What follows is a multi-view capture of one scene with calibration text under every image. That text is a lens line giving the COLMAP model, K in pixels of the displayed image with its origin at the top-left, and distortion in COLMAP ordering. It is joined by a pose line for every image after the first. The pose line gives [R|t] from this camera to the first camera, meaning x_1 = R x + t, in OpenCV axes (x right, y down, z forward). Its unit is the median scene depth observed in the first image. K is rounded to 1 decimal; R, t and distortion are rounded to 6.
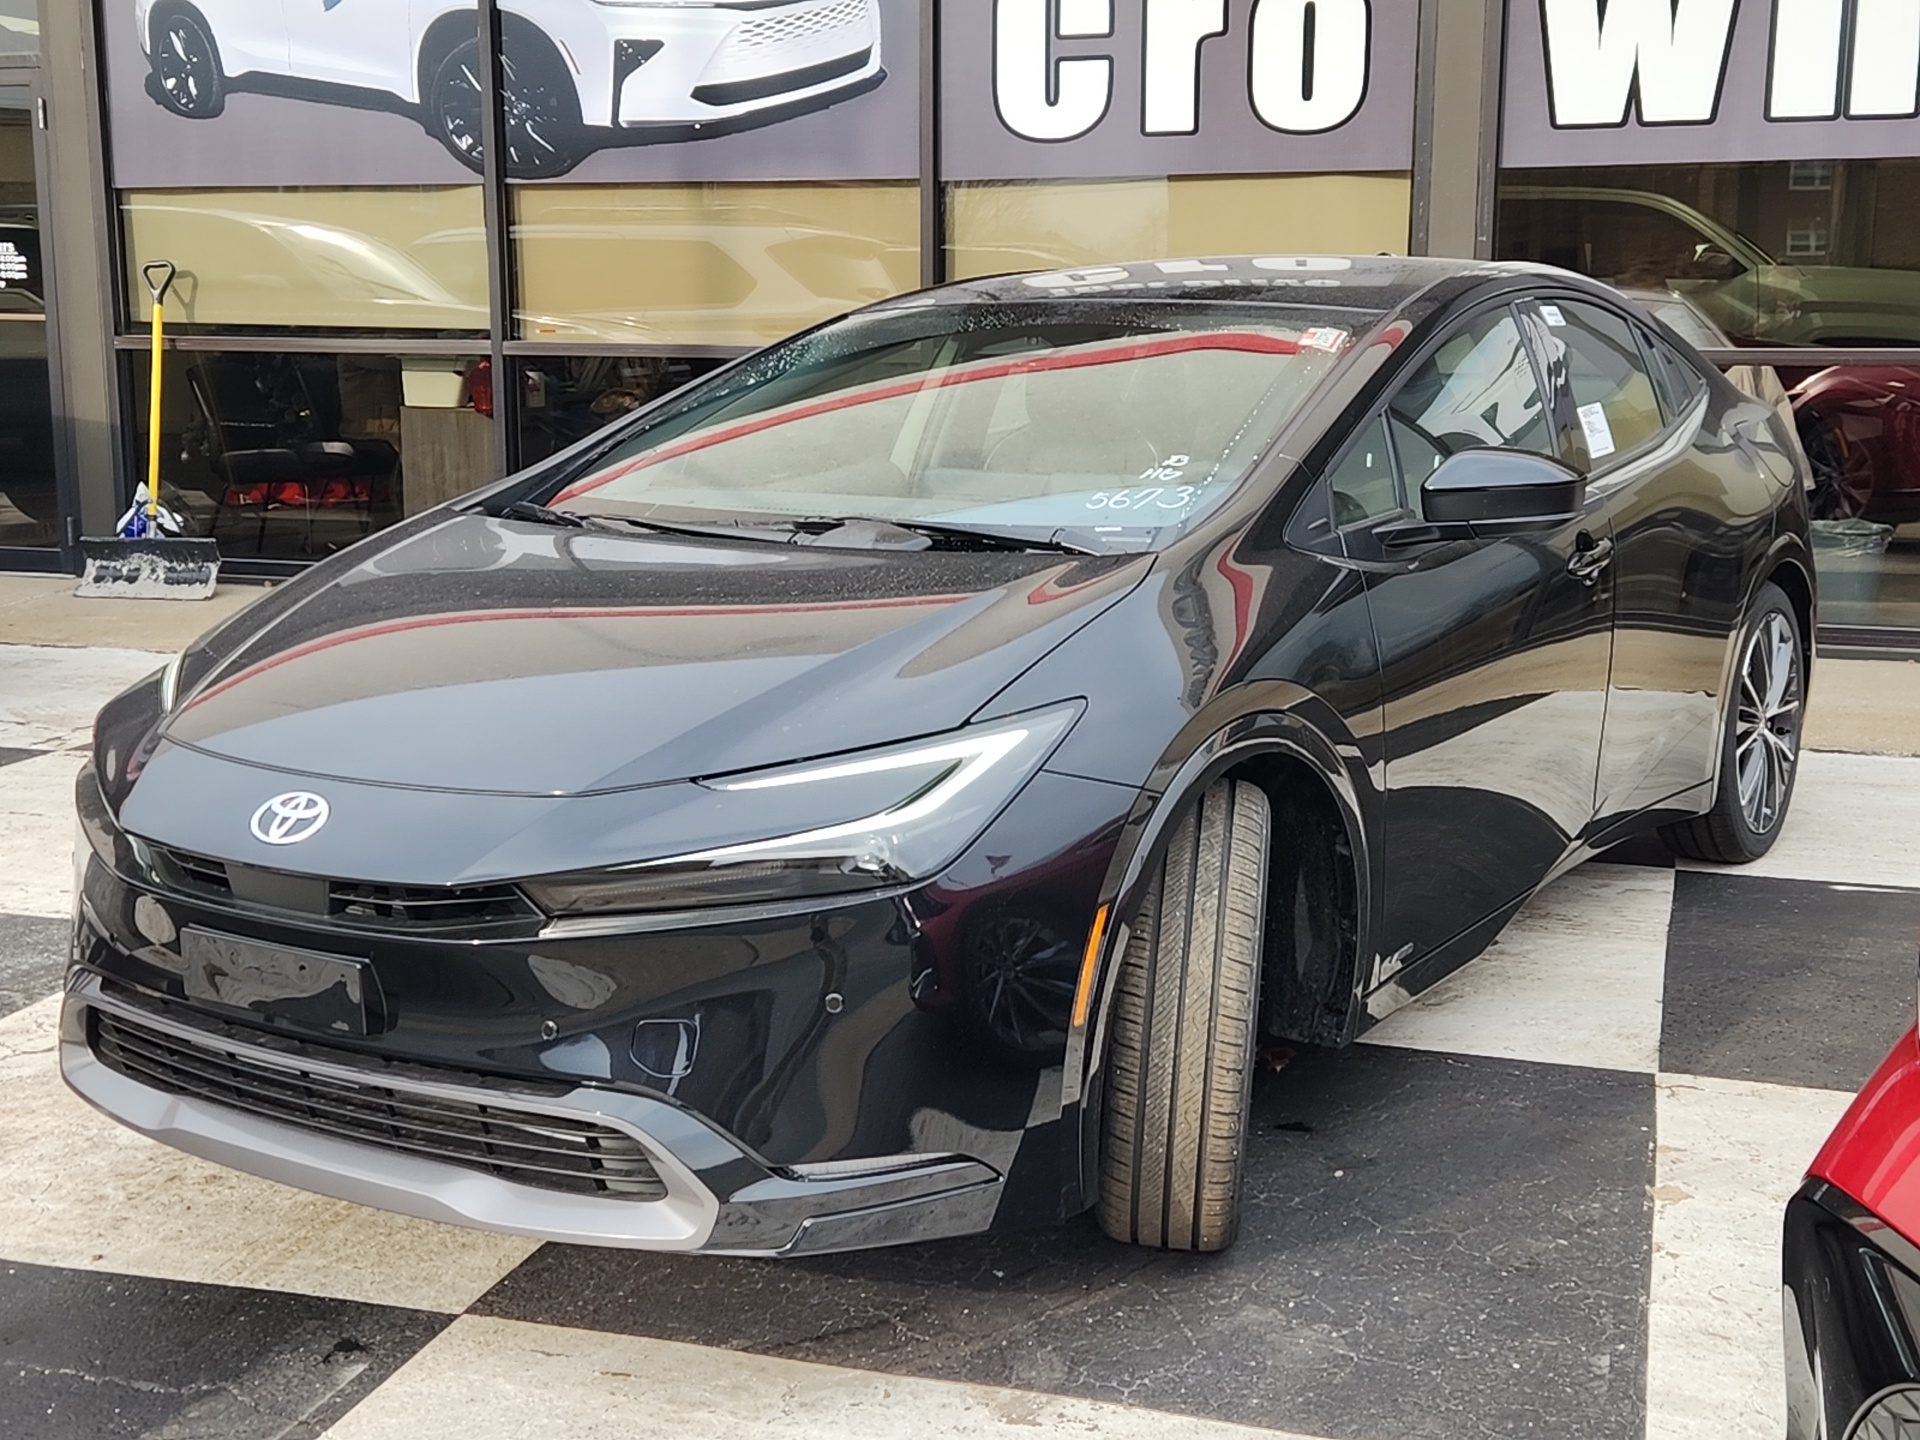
lens RADIAL K [[2294.6, 0, 1010.1], [0, 2294.6, 717.1], [0, 0, 1]] dist [0.072866, -0.040146]
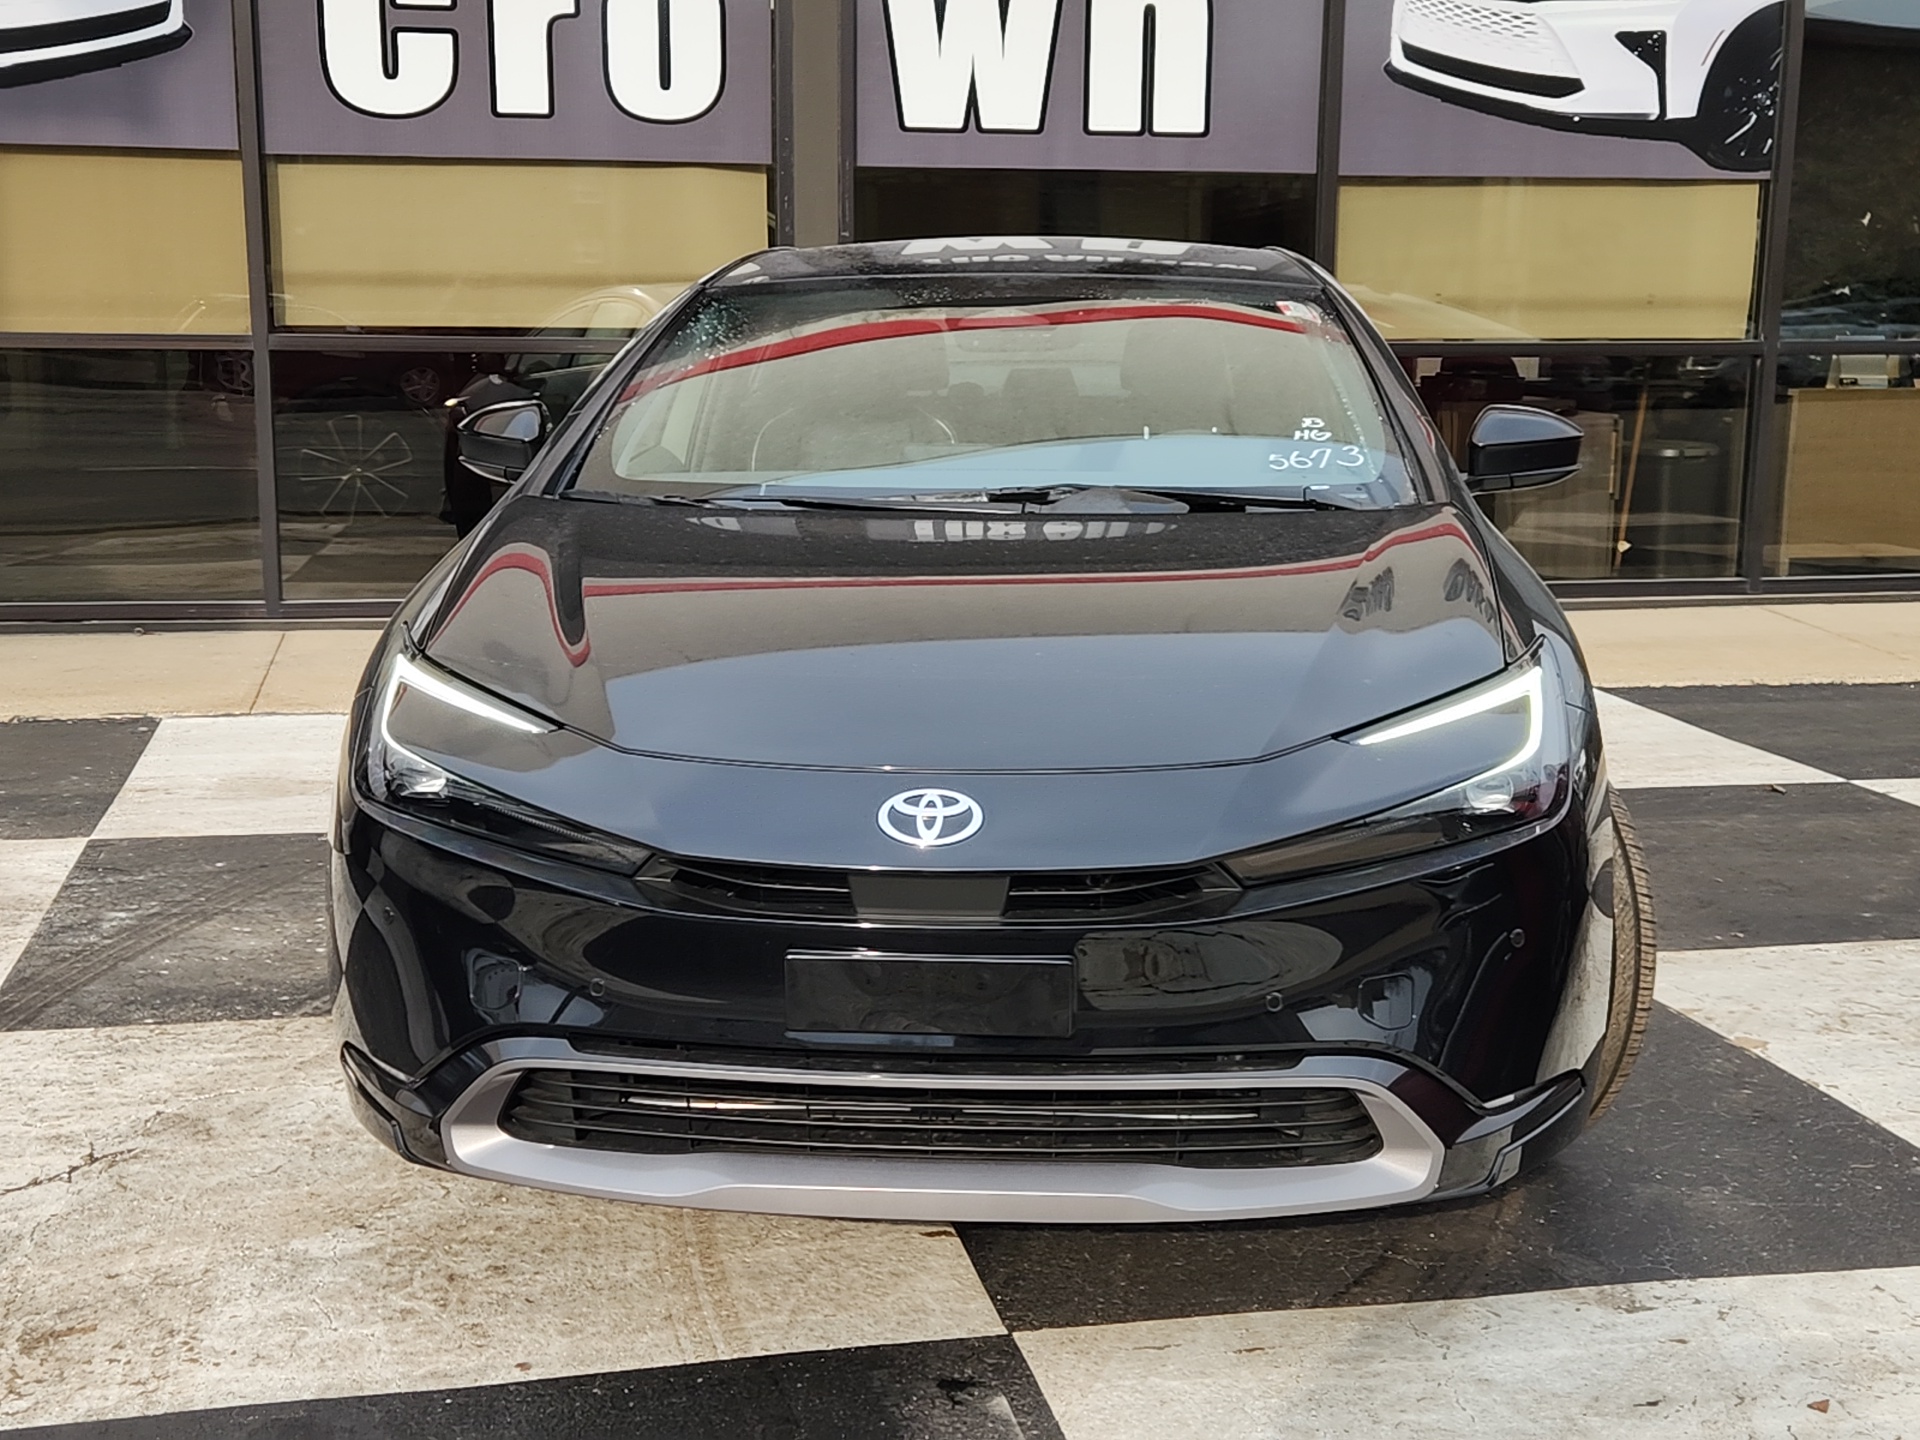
lens RADIAL K [[2267.2, 0, 954.1], [0, 2267.2, 763.6], [0, 0, 1]] dist [0.071741, -0.003476]
pose [[0.880595, -0.085969, 0.466006, -0.257467], [0.078036, 0.996288, 0.036334, -0.003289], [-0.467400, 0.004370, 0.884035, 0.072952]]
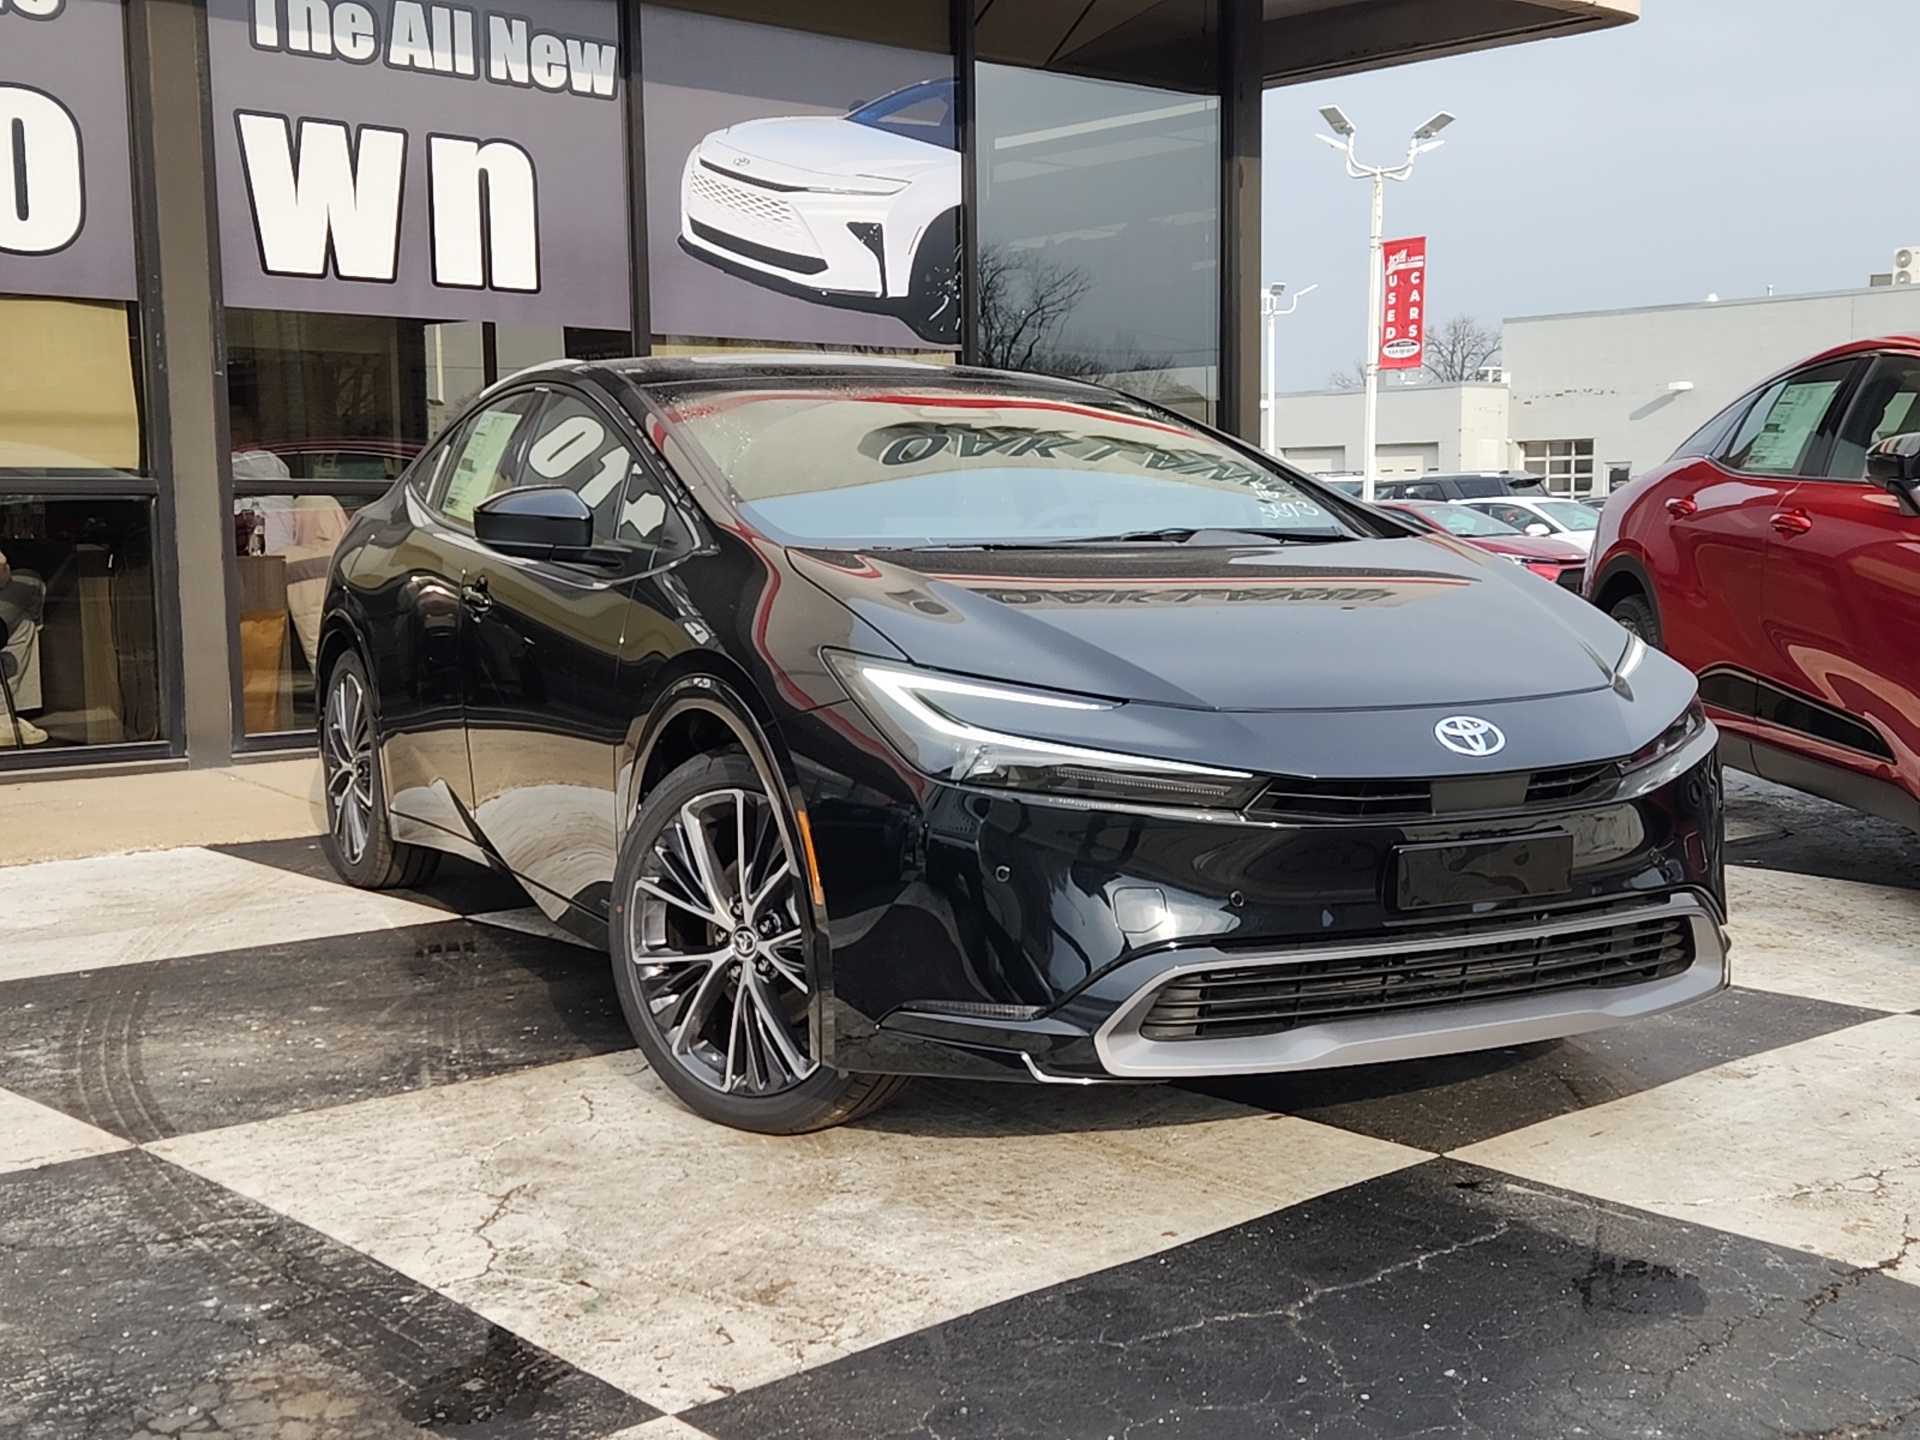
lens RADIAL K [[2267.2, 0, 954.1], [0, 2267.2, 763.6], [0, 0, 1]] dist [0.071741, -0.003476]
pose [[0.516831, -0.099420, 0.850295, -0.523438], [0.159603, 0.987010, 0.018394, -0.002458], [-0.841078, 0.126203, 0.525985, 0.216221]]
